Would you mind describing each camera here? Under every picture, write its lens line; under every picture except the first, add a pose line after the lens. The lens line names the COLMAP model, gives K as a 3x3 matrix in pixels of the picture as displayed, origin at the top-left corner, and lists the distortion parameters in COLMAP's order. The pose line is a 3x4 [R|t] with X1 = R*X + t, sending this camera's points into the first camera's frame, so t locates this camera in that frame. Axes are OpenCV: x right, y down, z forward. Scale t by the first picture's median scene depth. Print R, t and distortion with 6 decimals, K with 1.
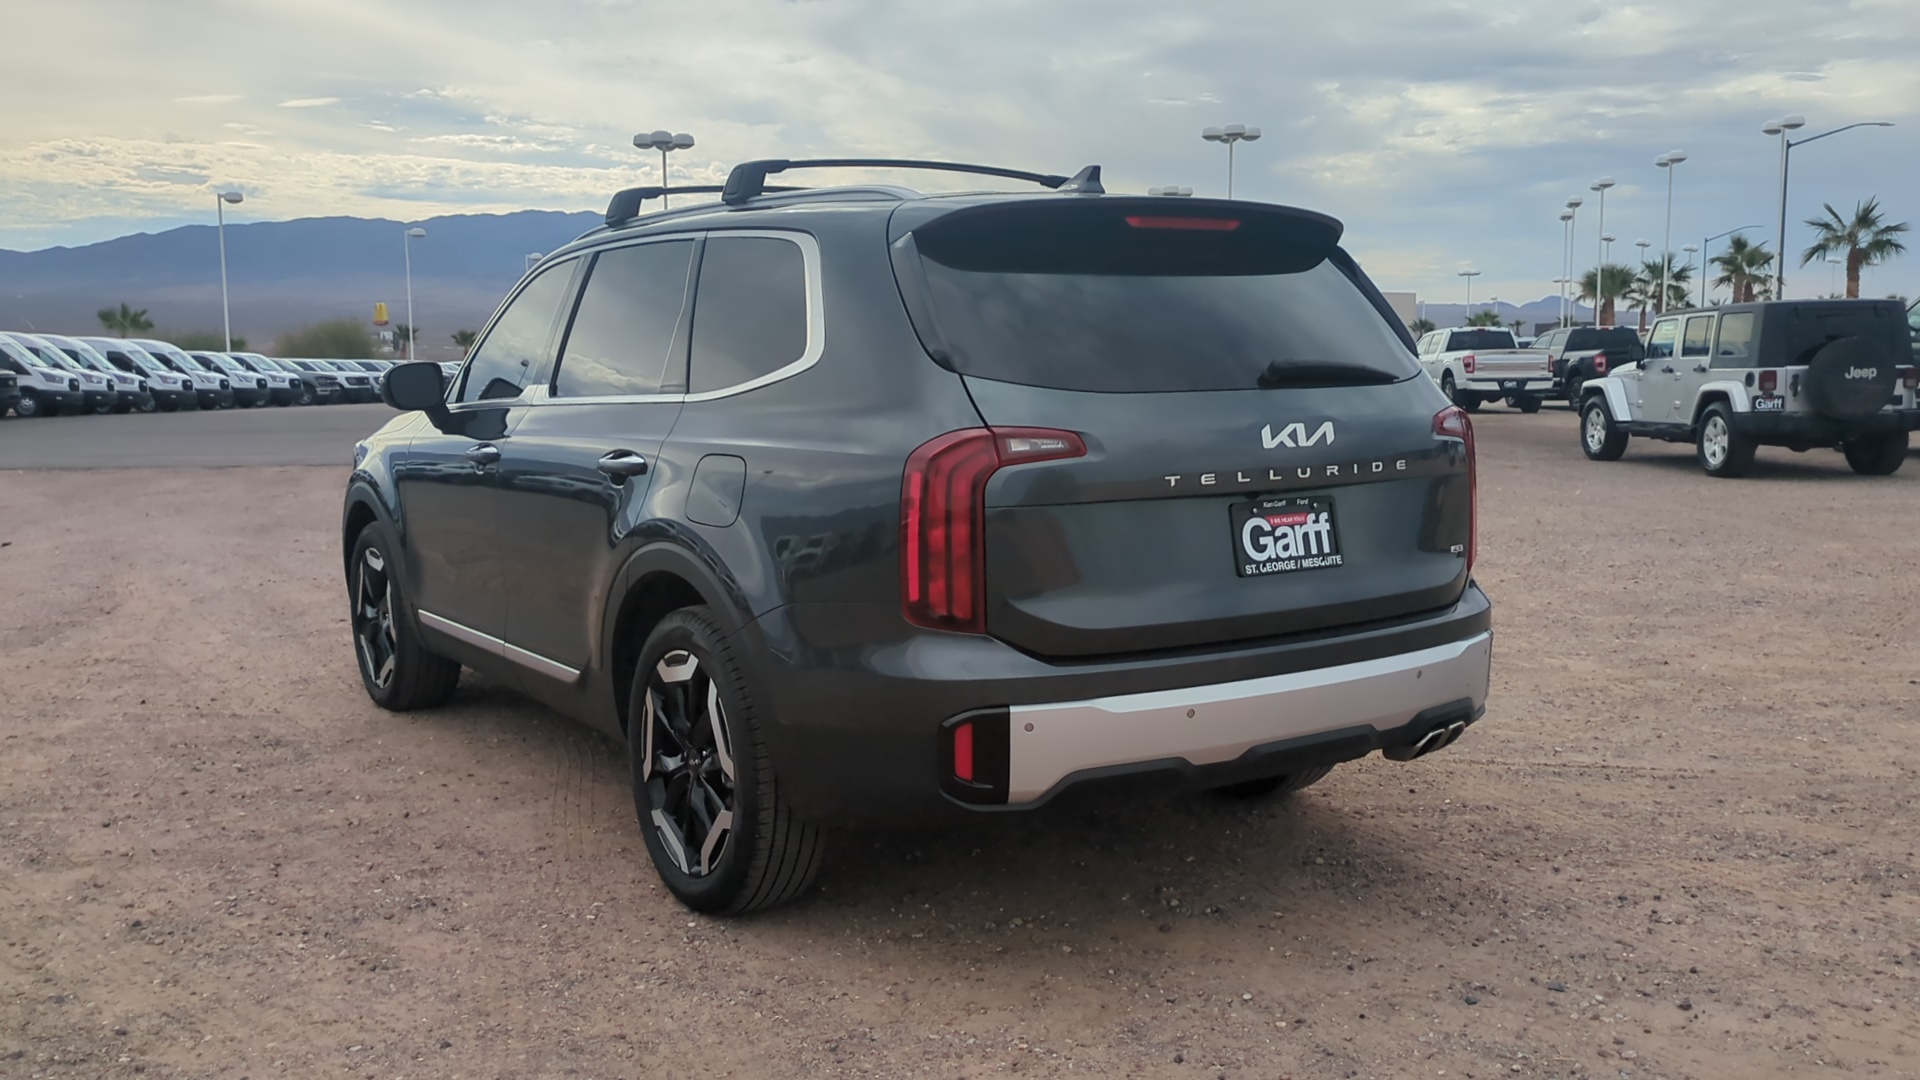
lens RADIAL K [[1647.9, 0, 975.9], [0, 1647.9, 528.8], [0, 0, 1]] dist [0.067684, -0.086625]
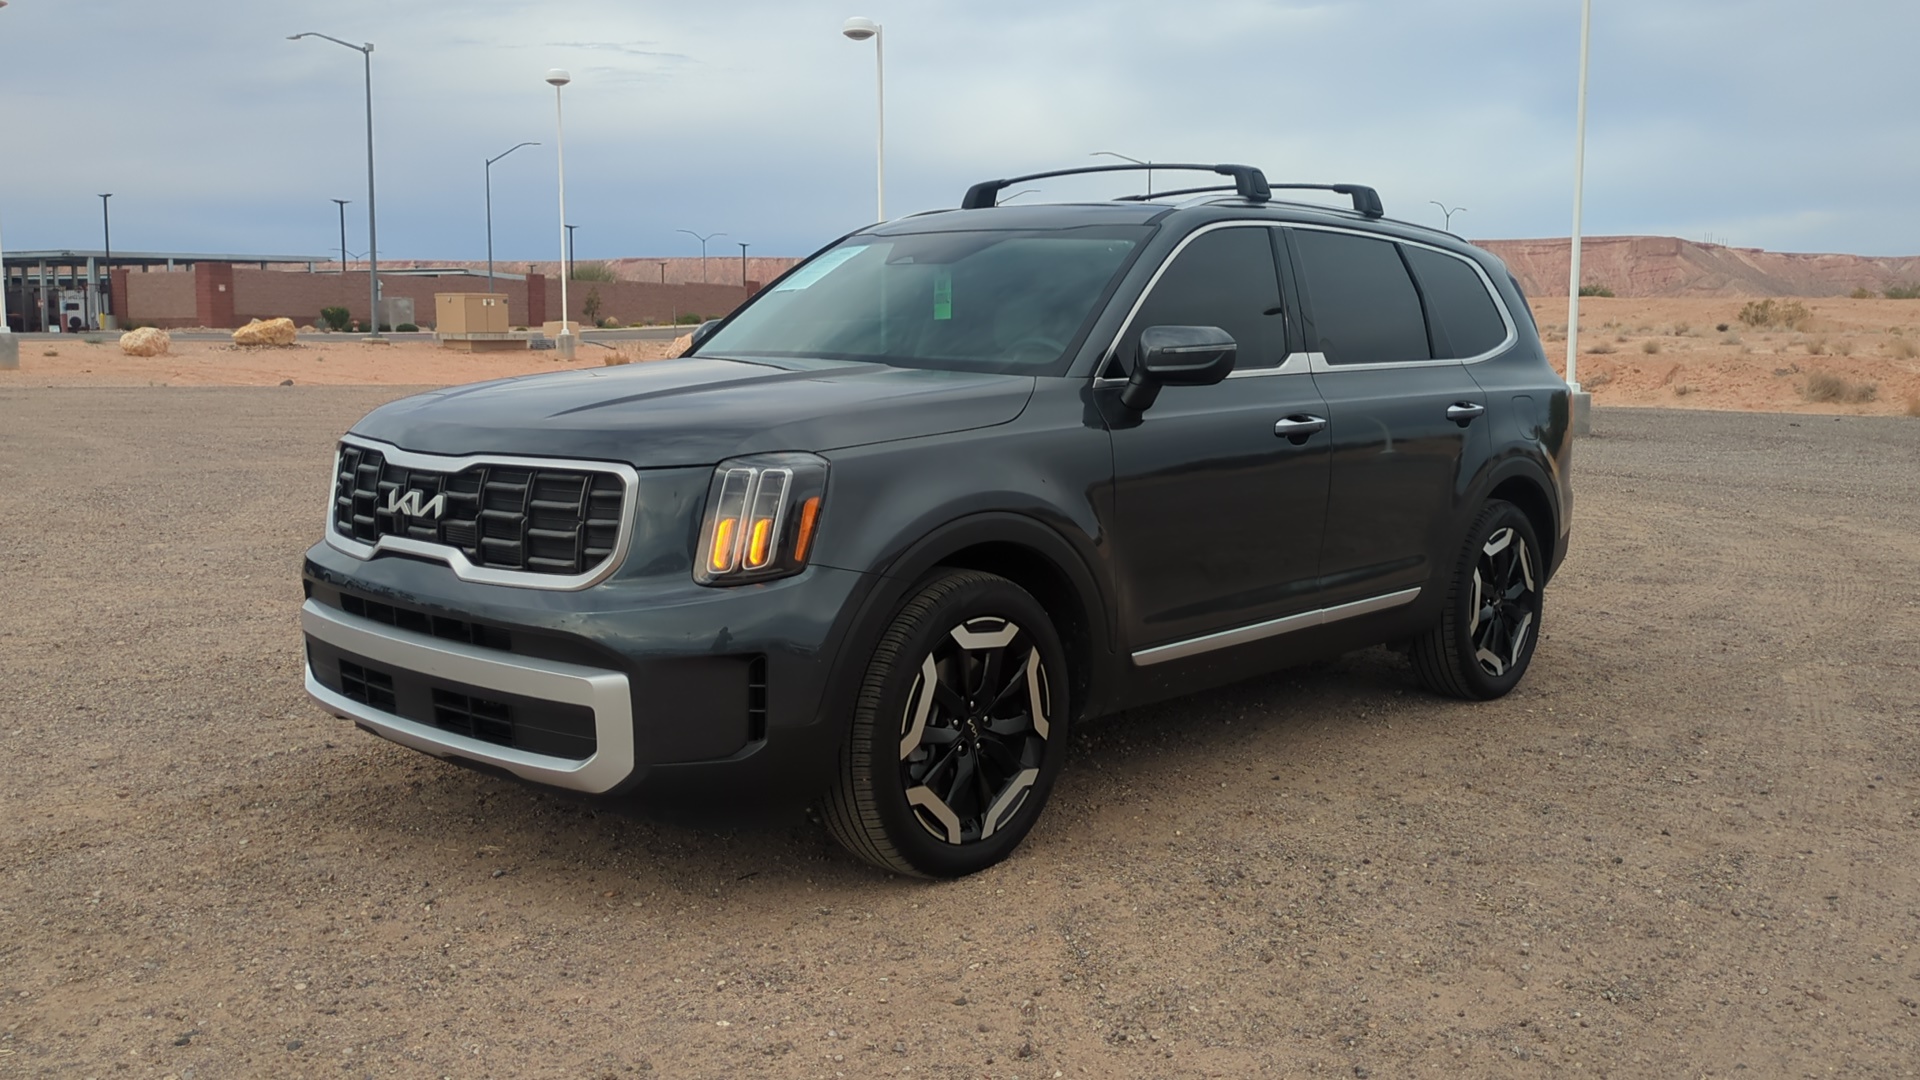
lens RADIAL K [[1644.2, 0, 960.0], [0, 1644.2, 540.0], [0, 0, 1]] dist [0.082992, -0.130678]
pose [[-0.245497, -0.104060, 0.963796, -1.647597], [0.085501, 0.988023, 0.128455, -0.166698], [-0.965619, 0.113941, -0.233659, 1.992823]]
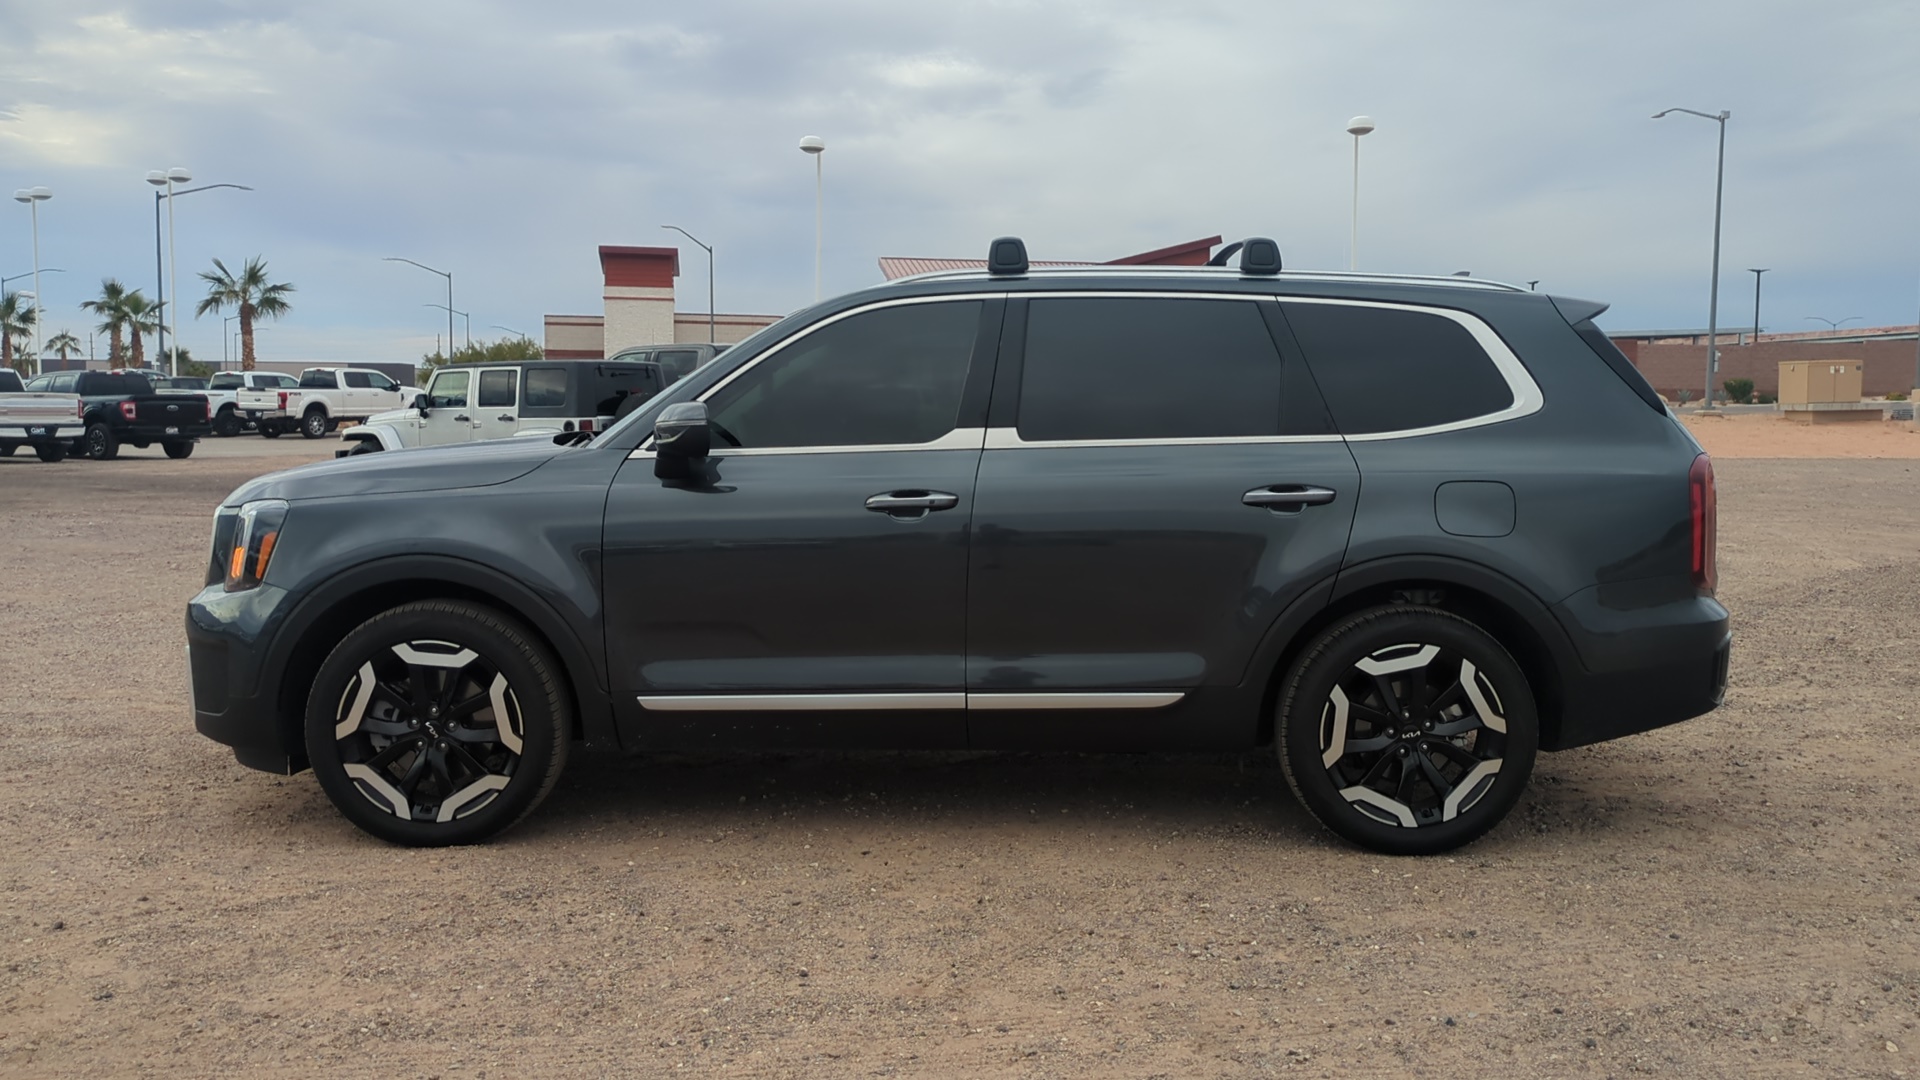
lens RADIAL K [[1647.9, 0, 975.9], [0, 1647.9, 528.8], [0, 0, 1]] dist [0.067684, -0.086625]
pose [[0.557272, -0.047293, 0.828982, -1.485802], [0.071213, 0.997420, 0.009031, -0.049467], [-0.827271, 0.054002, 0.559202, 0.624855]]
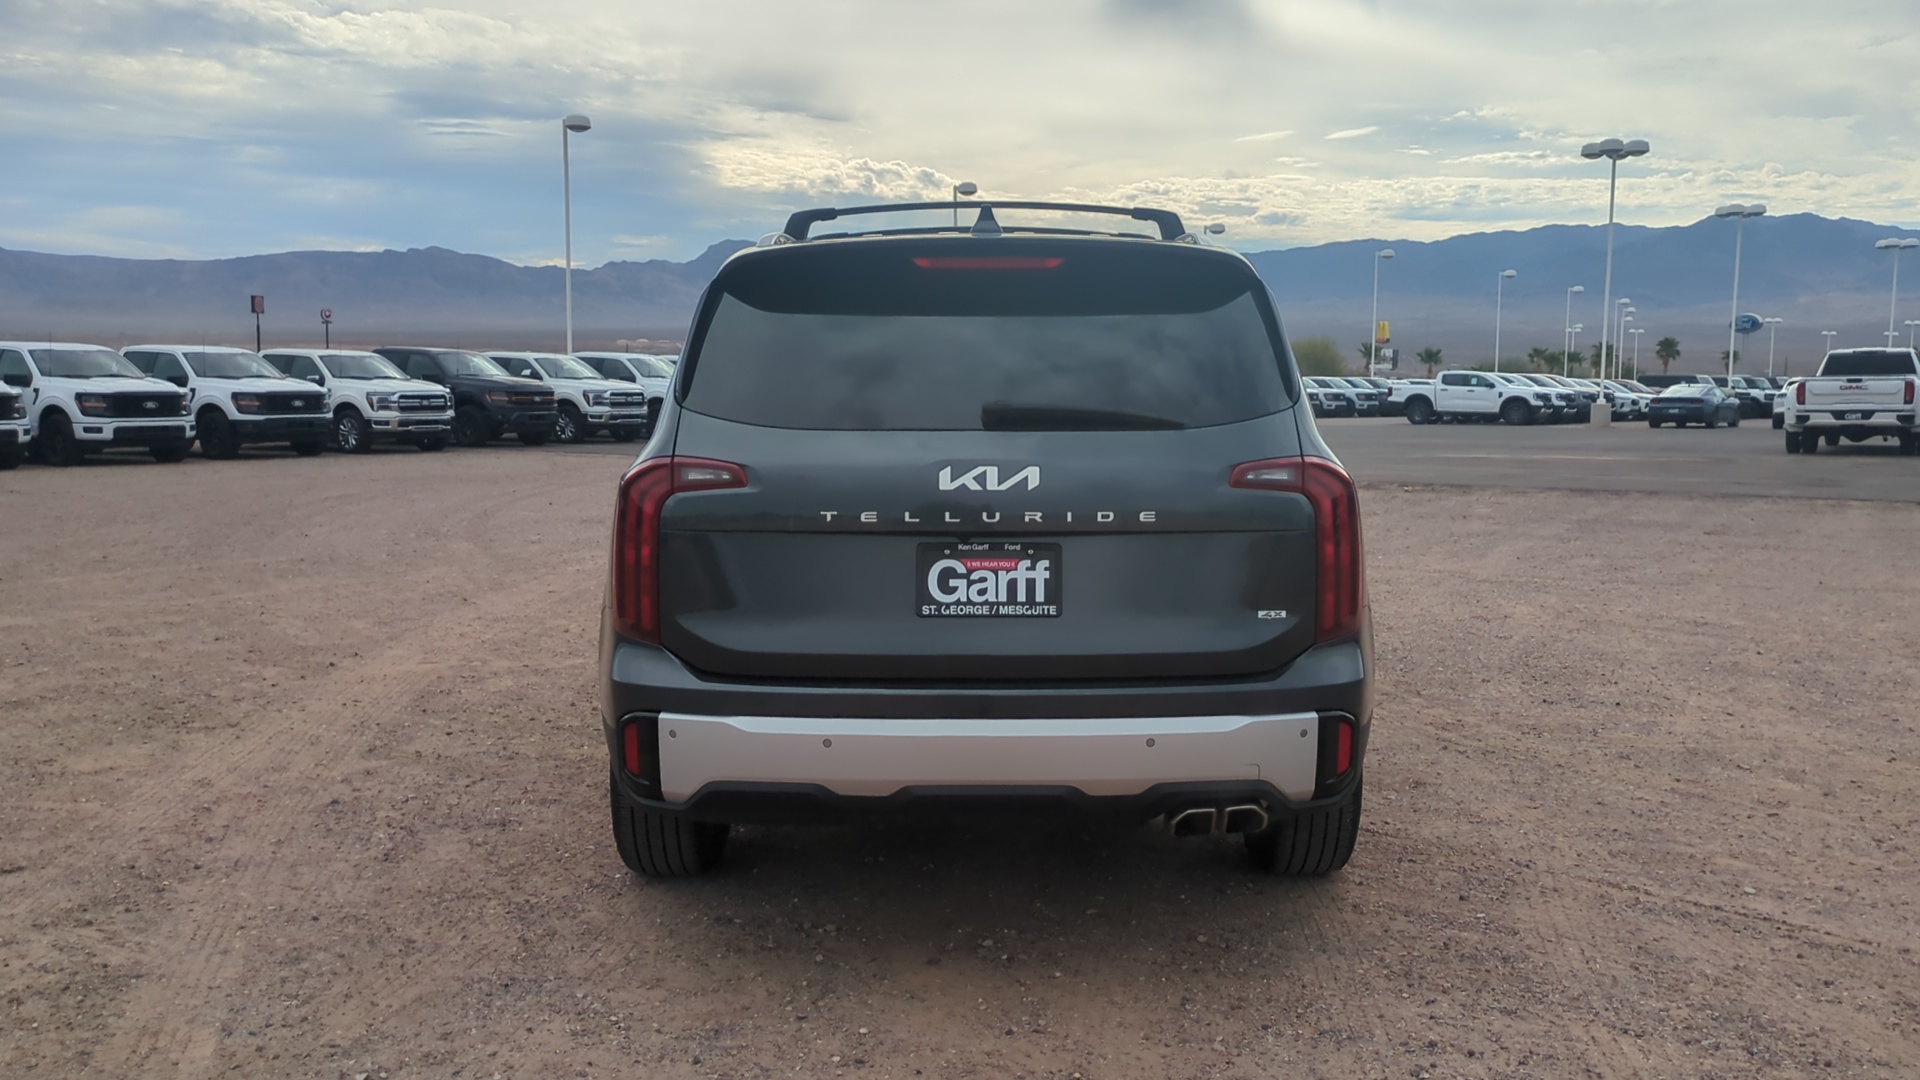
lens RADIAL K [[1647.9, 0, 975.9], [0, 1647.9, 528.8], [0, 0, 1]] dist [0.067684, -0.086625]
pose [[0.832868, 0.064732, -0.549674, 0.702094], [-0.070277, 0.997467, 0.010982, -0.035682], [0.548992, 0.029483, 0.835307, 0.173679]]
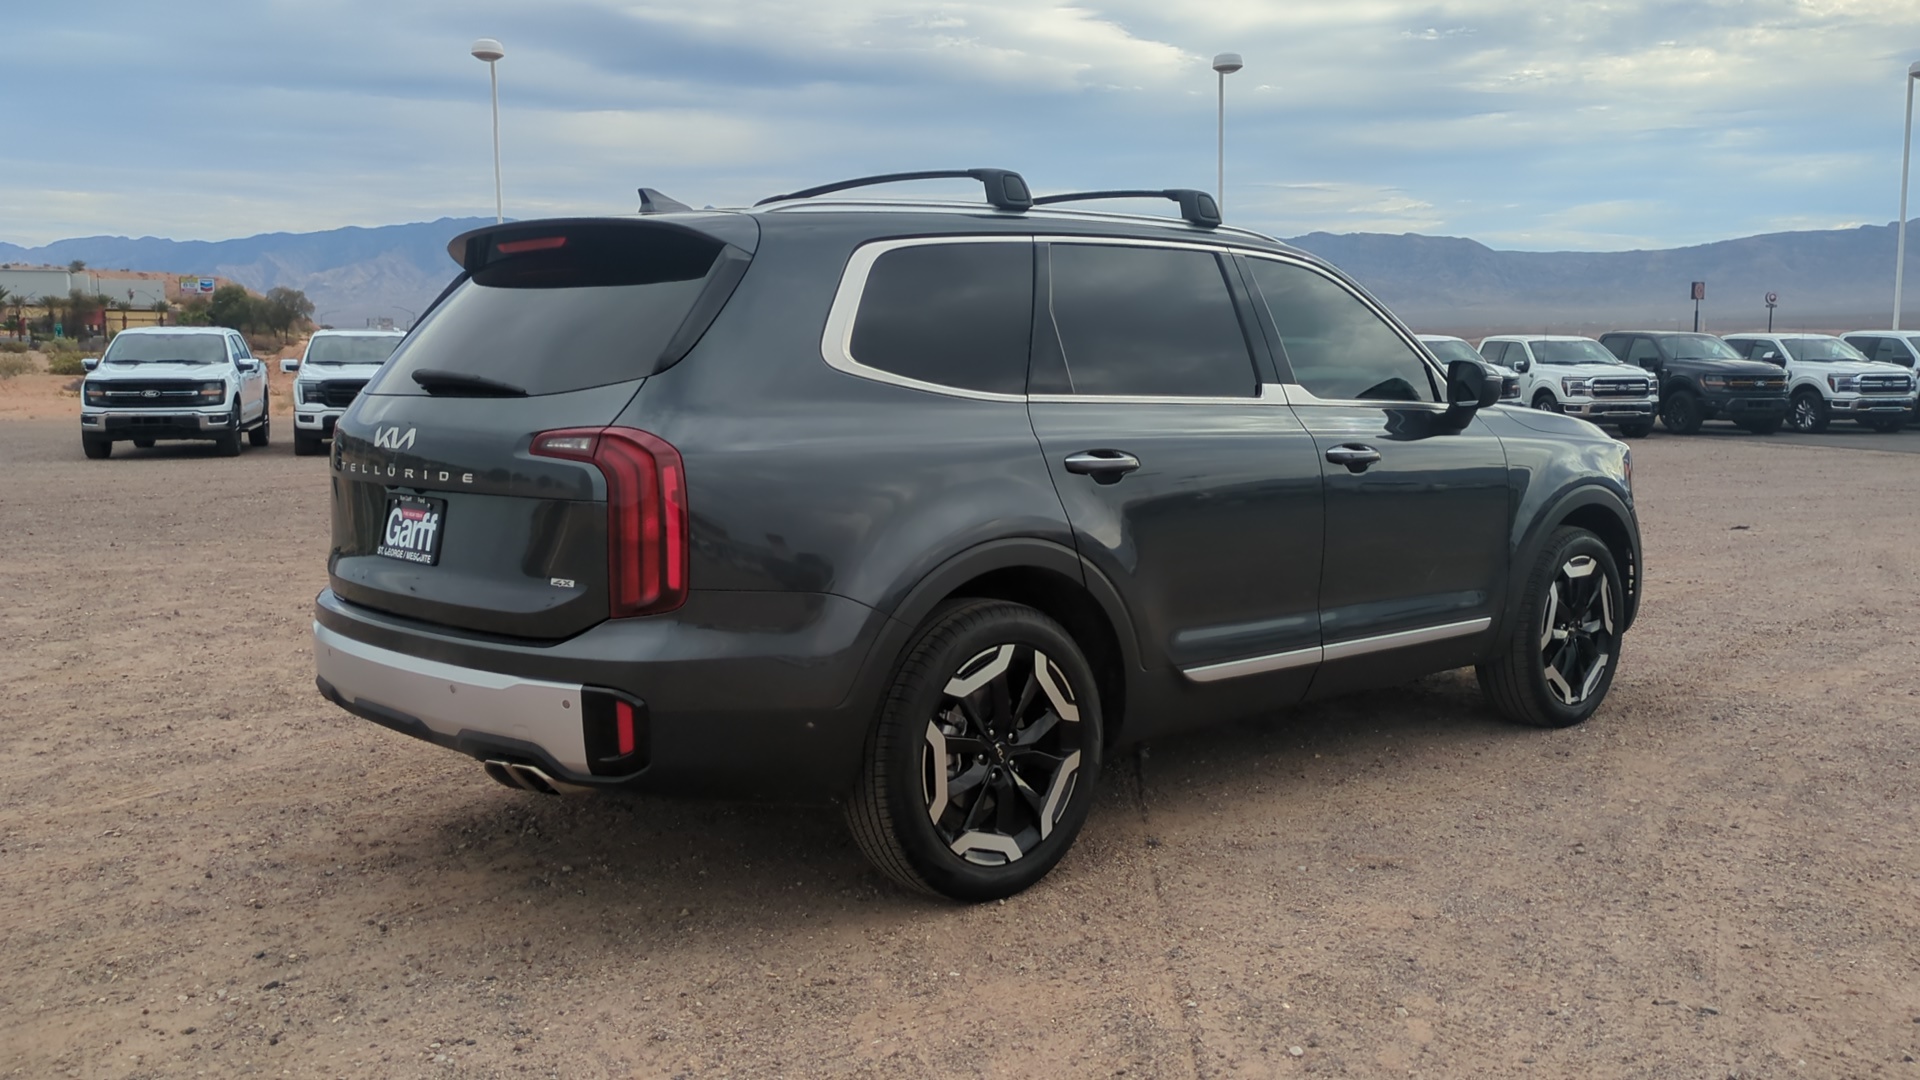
lens RADIAL K [[1644.2, 0, 960.0], [0, 1644.2, 540.0], [0, 0, 1]] dist [0.082992, -0.130678]
pose [[0.154642, 0.114273, -0.981340, 1.307545], [-0.099328, 0.990054, 0.099635, -0.132573], [0.982965, 0.082066, 0.164454, 1.153733]]
